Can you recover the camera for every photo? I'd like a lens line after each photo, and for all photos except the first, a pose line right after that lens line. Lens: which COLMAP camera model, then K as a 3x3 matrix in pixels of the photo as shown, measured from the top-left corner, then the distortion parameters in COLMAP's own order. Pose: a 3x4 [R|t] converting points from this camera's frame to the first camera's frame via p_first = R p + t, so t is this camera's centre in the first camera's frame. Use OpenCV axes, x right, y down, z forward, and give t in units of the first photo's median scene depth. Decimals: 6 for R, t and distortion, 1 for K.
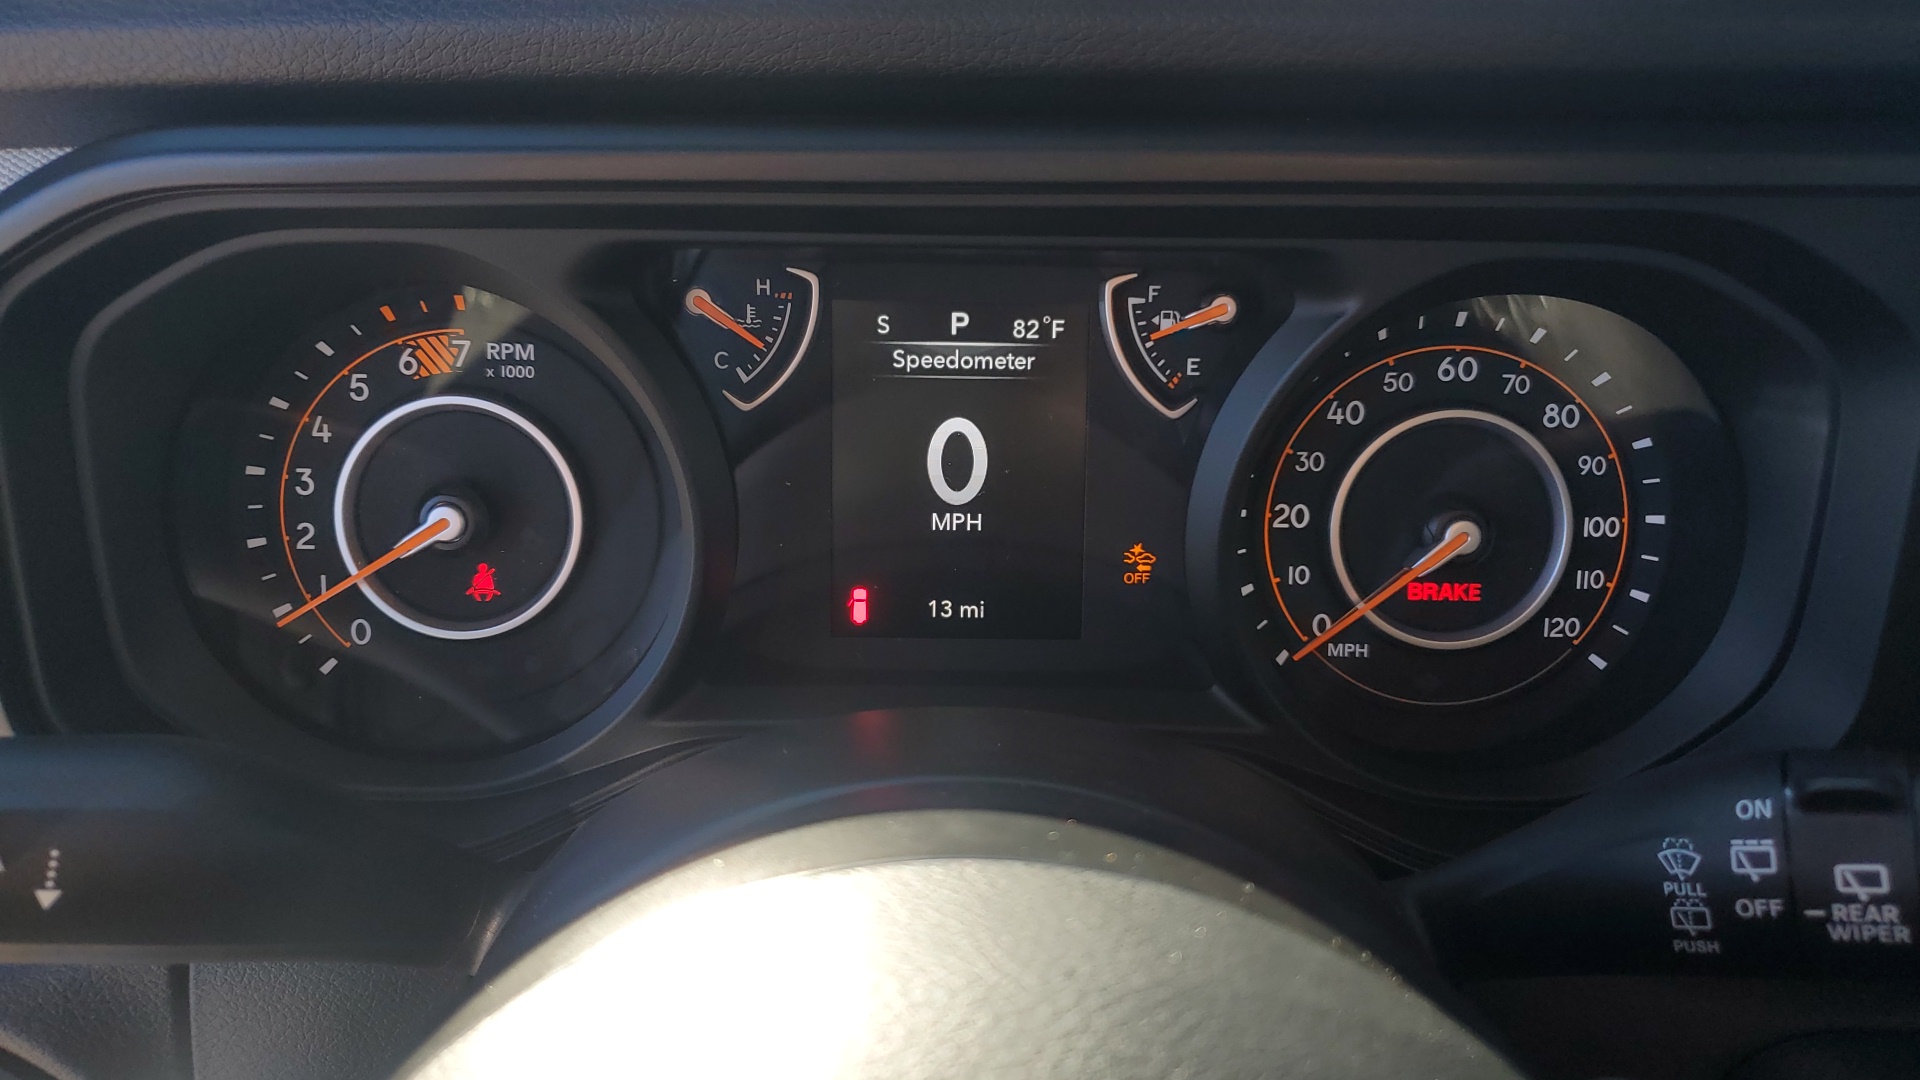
lens RADIAL K [[1576.9, 0, 953.3], [0, 1576.9, 548.3], [0, 0, 1]] dist [0.054177, -0.009864]
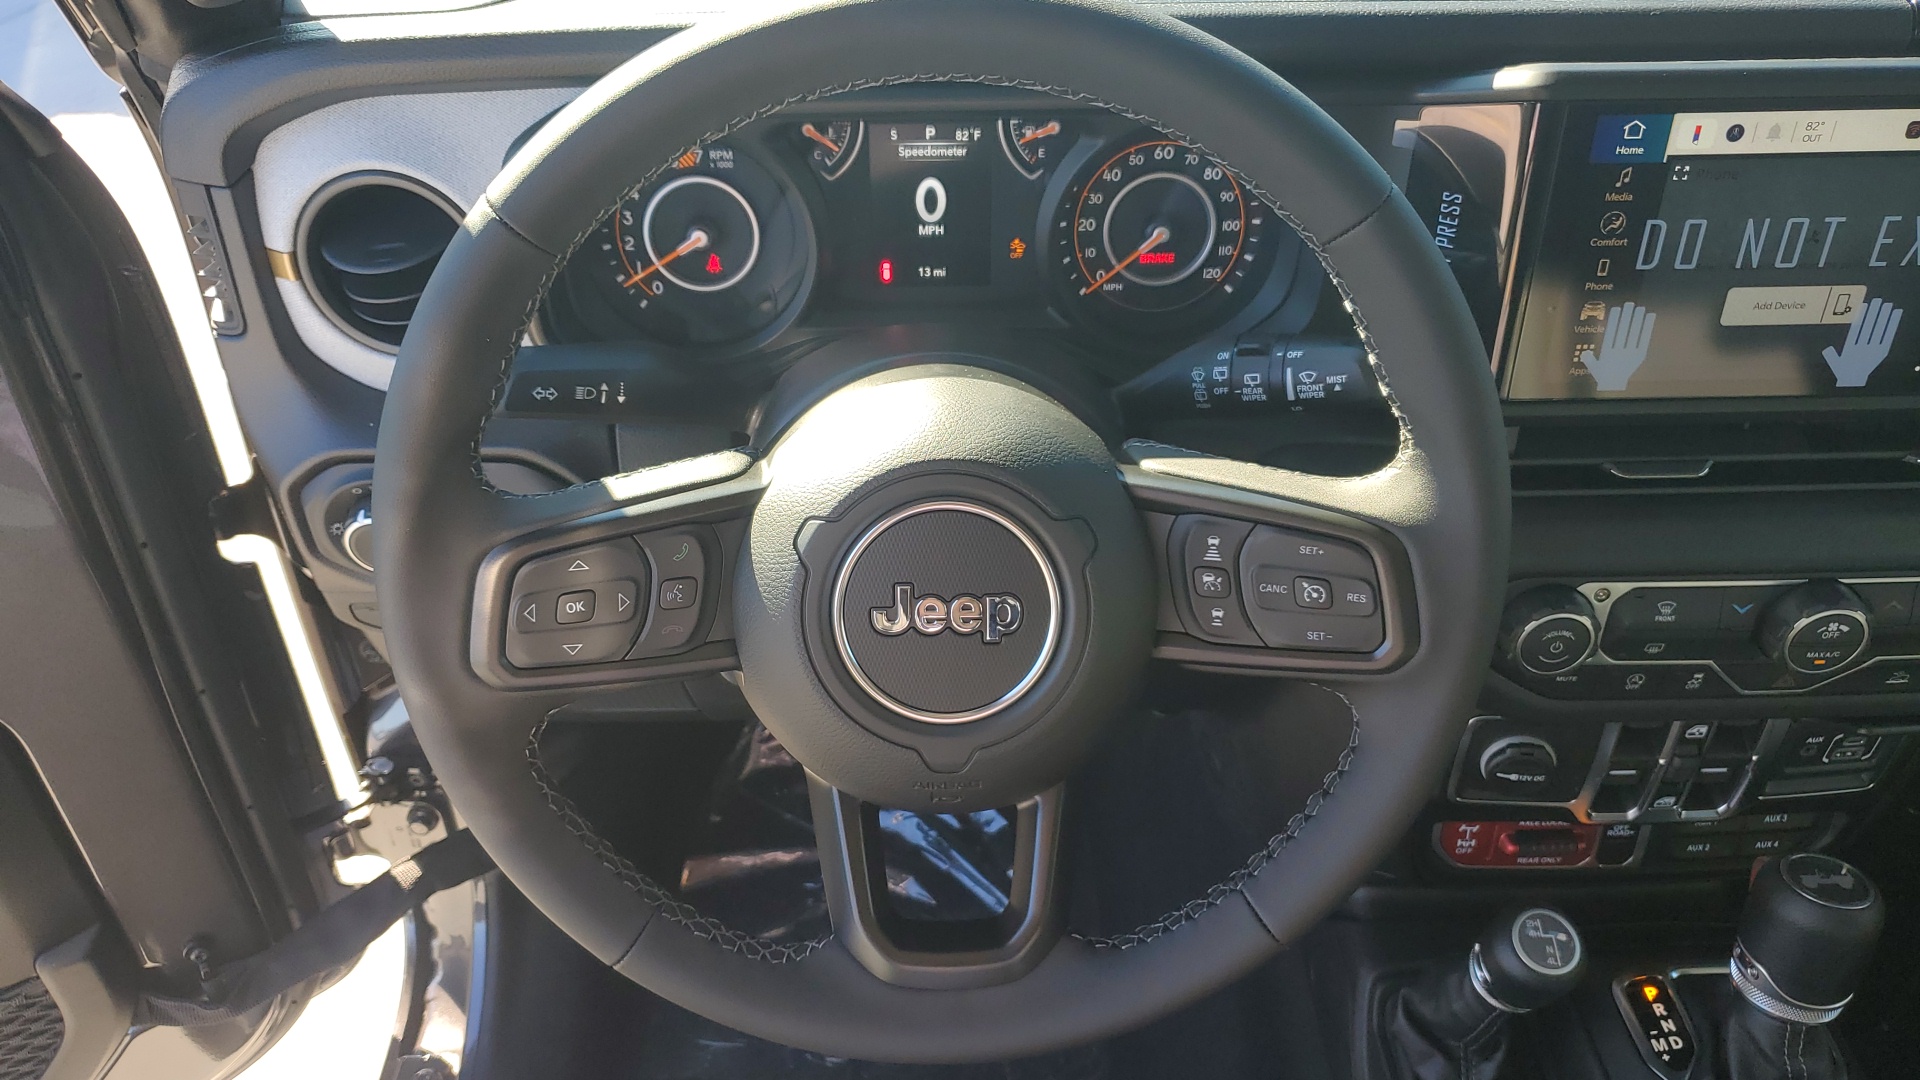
lens RADIAL K [[1576.9, 0, 955.9], [0, 1576.9, 545.8], [0, 0, 1]] dist [0.054177, -0.009864]
pose [[0.999501, -0.024744, 0.019616, -0.017174], [0.018432, 0.961611, 0.273797, -0.192963], [-0.025638, -0.273299, 0.961588, -1.184498]]
